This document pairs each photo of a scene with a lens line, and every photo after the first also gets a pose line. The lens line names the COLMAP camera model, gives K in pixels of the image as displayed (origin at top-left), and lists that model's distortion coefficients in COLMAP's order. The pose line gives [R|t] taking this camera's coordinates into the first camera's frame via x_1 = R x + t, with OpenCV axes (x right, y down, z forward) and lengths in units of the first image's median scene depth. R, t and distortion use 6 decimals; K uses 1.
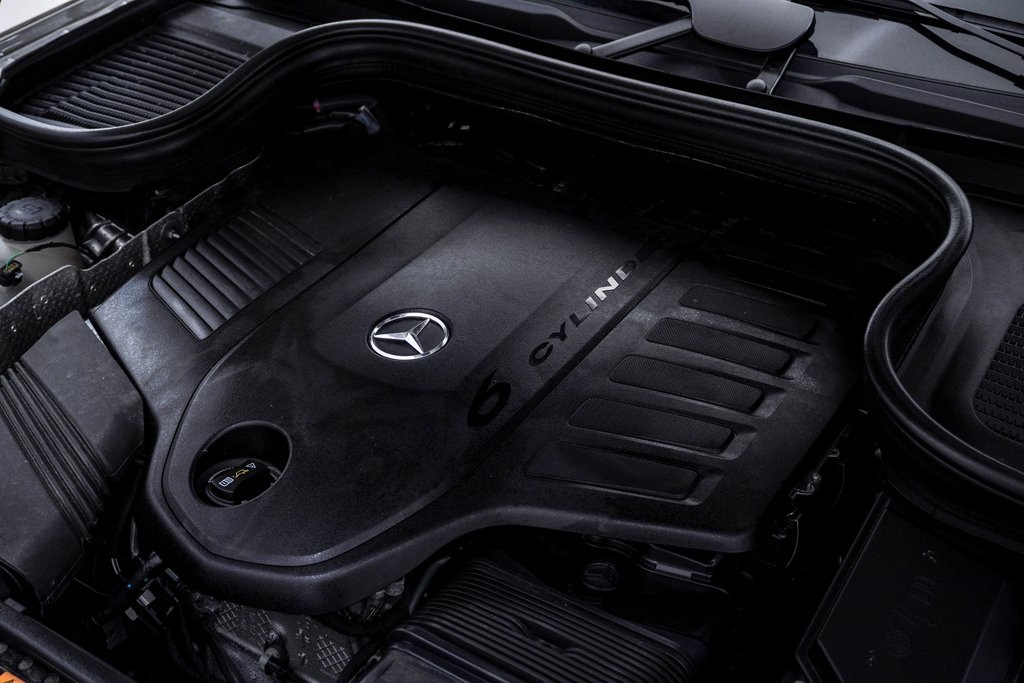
lens RADIAL K [[1220.4, 0, 511.7], [0, 1220.4, 341.4], [0, 0, 1]] dist [0.048050, 0.000000]
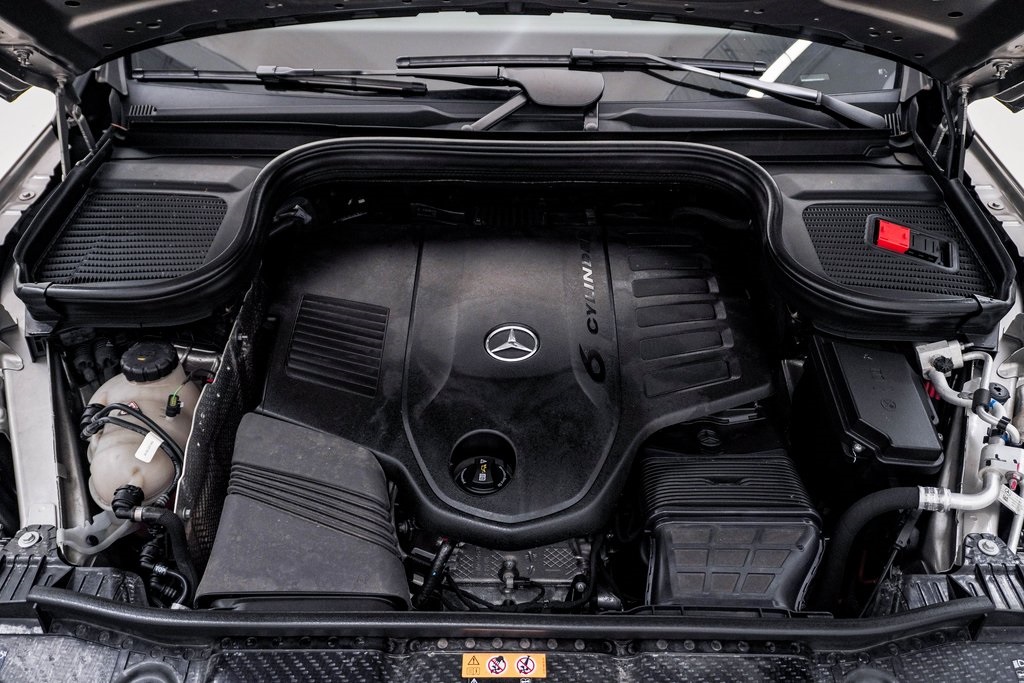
lens RADIAL K [[838.6, 0, 511.6], [0, 838.6, 343.6], [0, 0, 1]] dist [-0.008570, 0.030605]
pose [[0.845013, -0.330859, 0.420102, -0.468109], [0.302599, 0.943584, 0.134474, -0.129537], [-0.440894, 0.013490, 0.897458, 0.076179]]
